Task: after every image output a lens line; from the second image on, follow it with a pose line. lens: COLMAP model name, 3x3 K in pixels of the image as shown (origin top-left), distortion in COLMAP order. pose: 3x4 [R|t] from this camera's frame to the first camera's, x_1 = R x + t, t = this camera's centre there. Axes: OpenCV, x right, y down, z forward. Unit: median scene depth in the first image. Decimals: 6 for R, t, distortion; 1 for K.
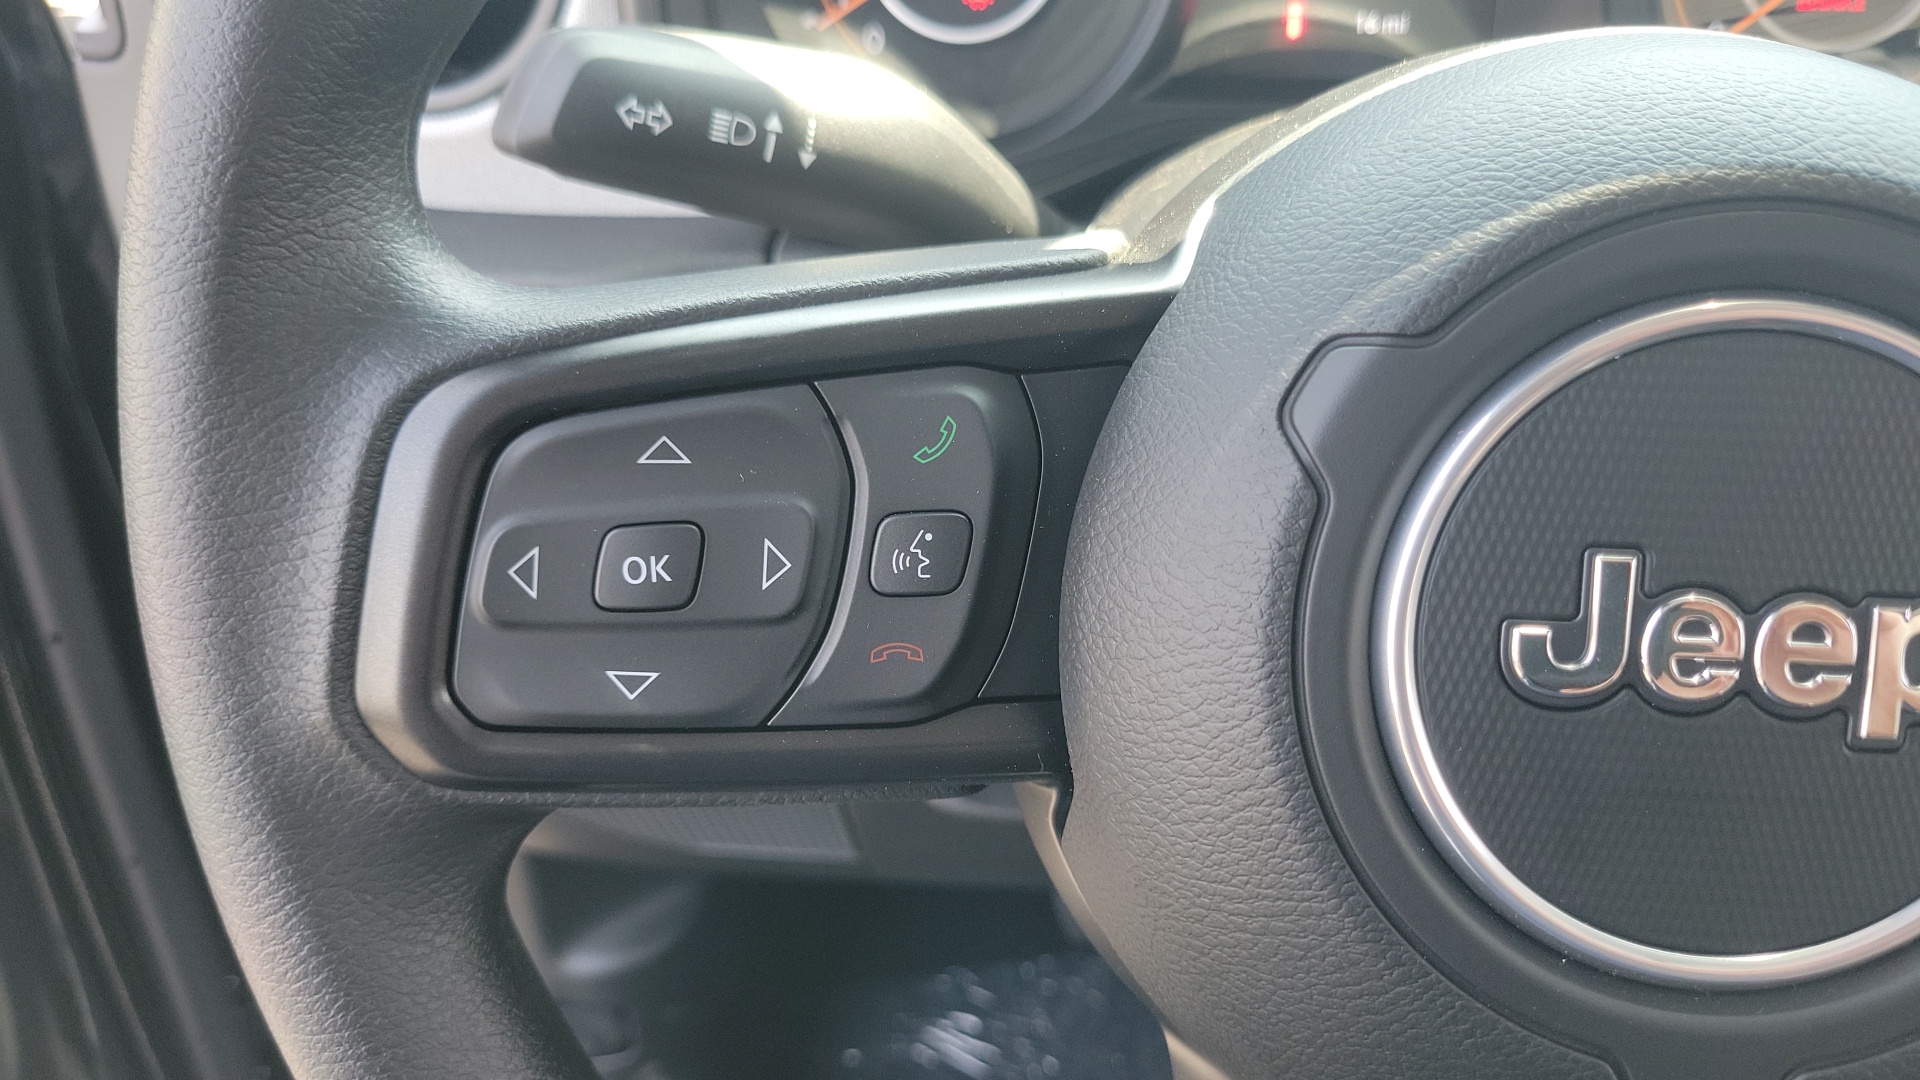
lens RADIAL K [[1460.7, 0, 918.7], [0, 1460.7, 536.6], [0, 0, 1]] dist [0.023473, -0.017431]
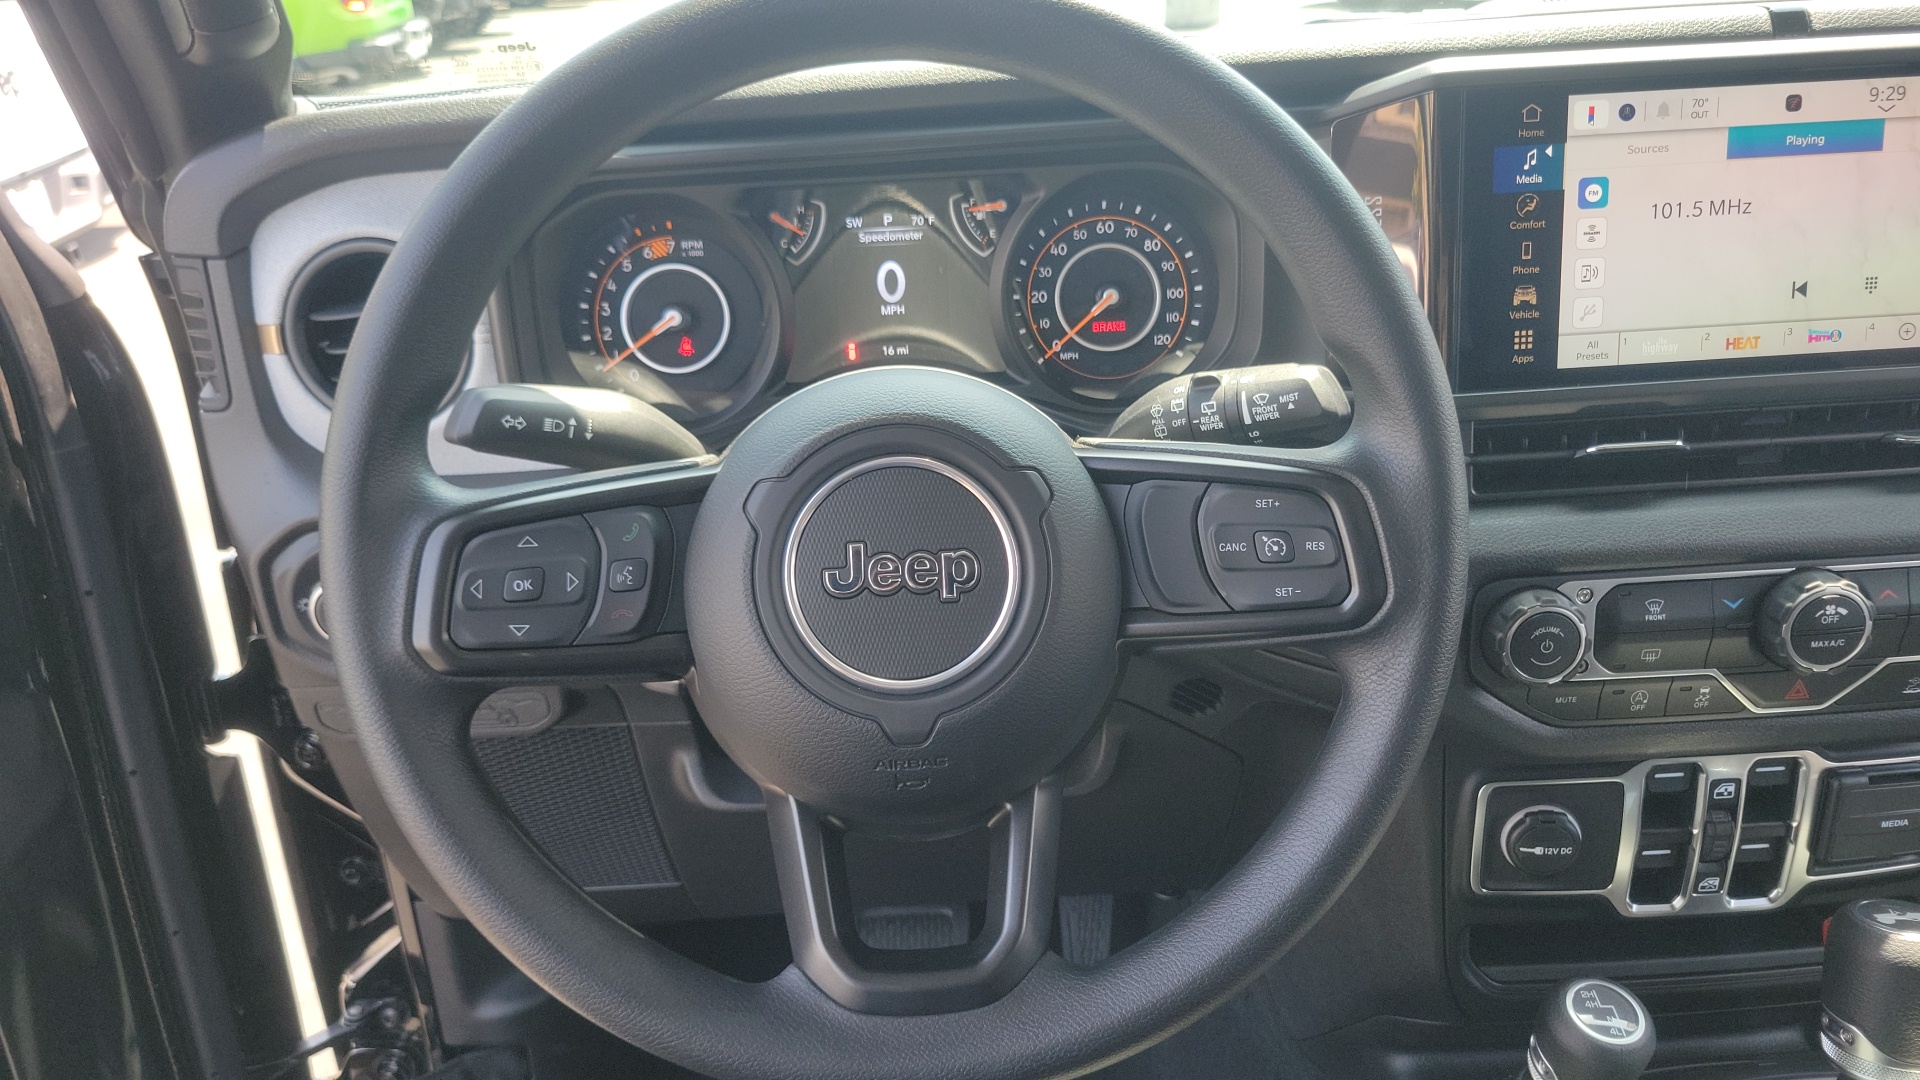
lens RADIAL K [[1460.7, 0, 919.7], [0, 1460.7, 548.7], [0, 0, 1]] dist [0.023473, -0.017431]
pose [[0.993003, -0.076087, 0.090314, 0.287972], [0.090685, 0.981181, -0.170471, 0.460112], [-0.075644, 0.177468, 0.981215, -1.634341]]
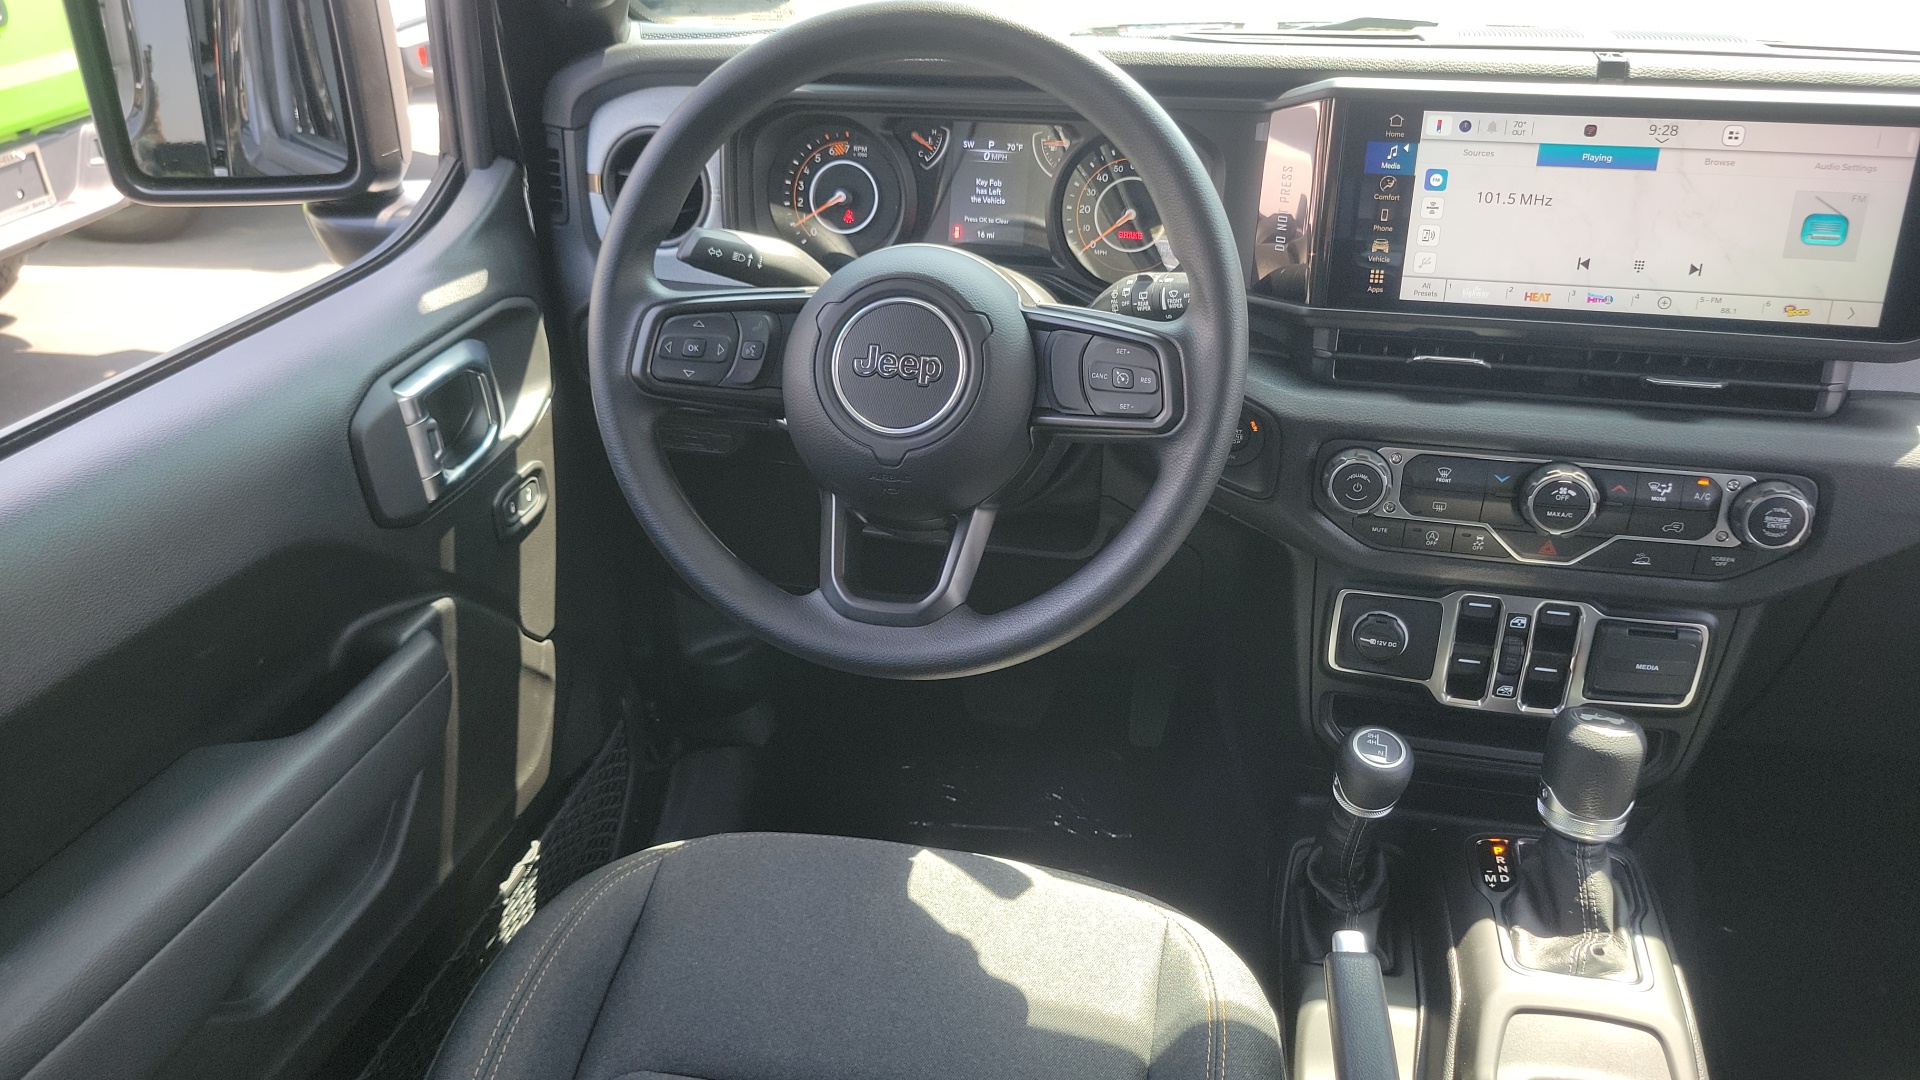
lens RADIAL K [[1460.7, 0, 941.0], [0, 1460.7, 539.1], [0, 0, 1]] dist [0.023473, -0.017431]
pose [[0.989506, 0.074440, -0.123842, 1.170095], [-0.086349, 0.991844, -0.093755, 0.958276], [0.115852, 0.103465, 0.987863, -3.304500]]
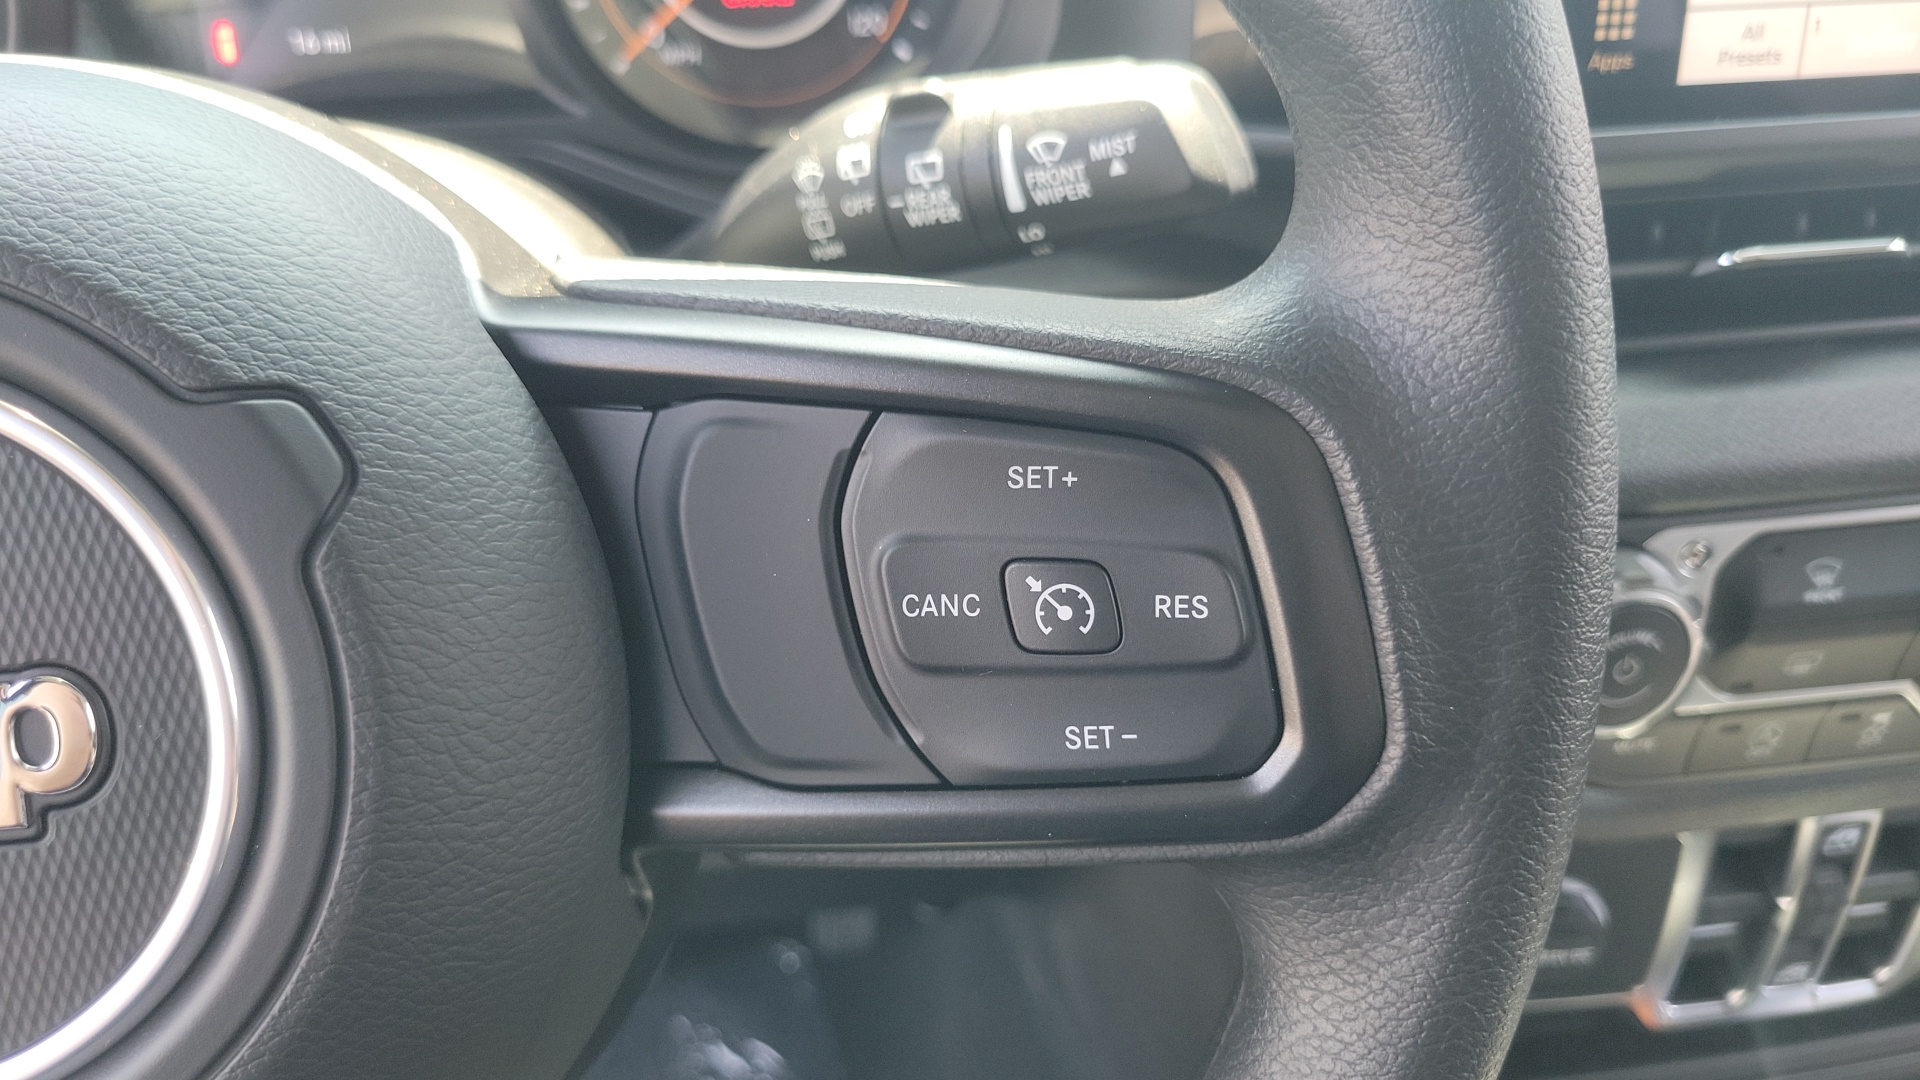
lens RADIAL K [[1460.7, 0, 933.6], [0, 1460.7, 480.3], [0, 0, 1]] dist [0.023473, -0.017431]
pose [[0.974367, -0.109166, 0.196702, 0.905017], [0.117084, 0.992697, -0.029053, 0.016786], [-0.192094, 0.051339, 0.980033, 0.007658]]
